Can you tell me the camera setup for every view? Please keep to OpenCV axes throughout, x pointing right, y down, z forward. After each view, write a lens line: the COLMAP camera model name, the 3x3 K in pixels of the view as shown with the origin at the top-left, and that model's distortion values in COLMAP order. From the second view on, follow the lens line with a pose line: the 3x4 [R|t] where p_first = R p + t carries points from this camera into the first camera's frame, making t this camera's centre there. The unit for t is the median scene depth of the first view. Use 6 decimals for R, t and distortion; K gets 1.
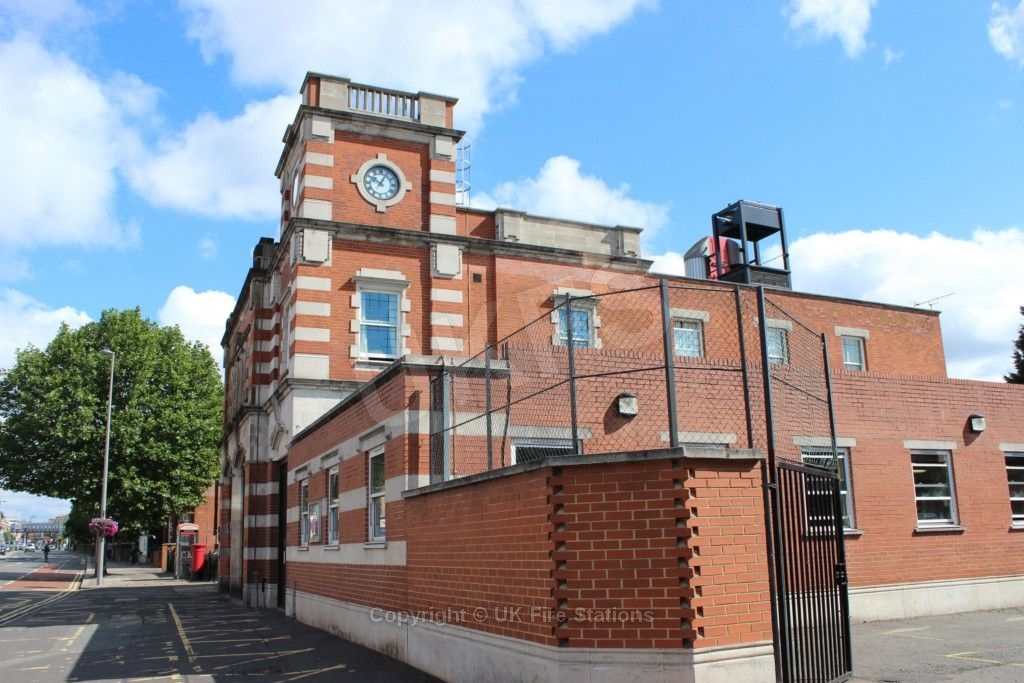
lens RADIAL K [[857.0, 0, 512.1], [0, 857.0, 362.8], [0, 0, 1]] dist [-0.164699, 0.148103]
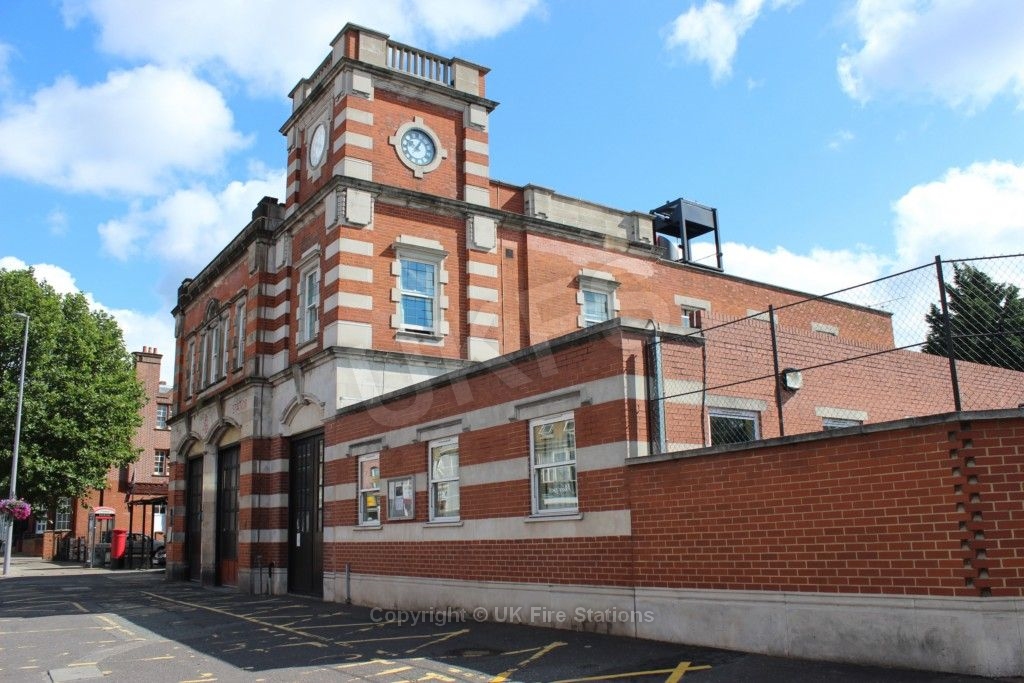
lens RADIAL K [[857.0, 0, 512.1], [0, 857.0, 362.8], [0, 0, 1]] dist [-0.164699, 0.148103]
pose [[0.982062, 0.038592, 0.184567, -0.212187], [-0.039982, 0.999193, 0.003814, 0.021854], [-0.184270, -0.011125, 0.982813, 0.039024]]
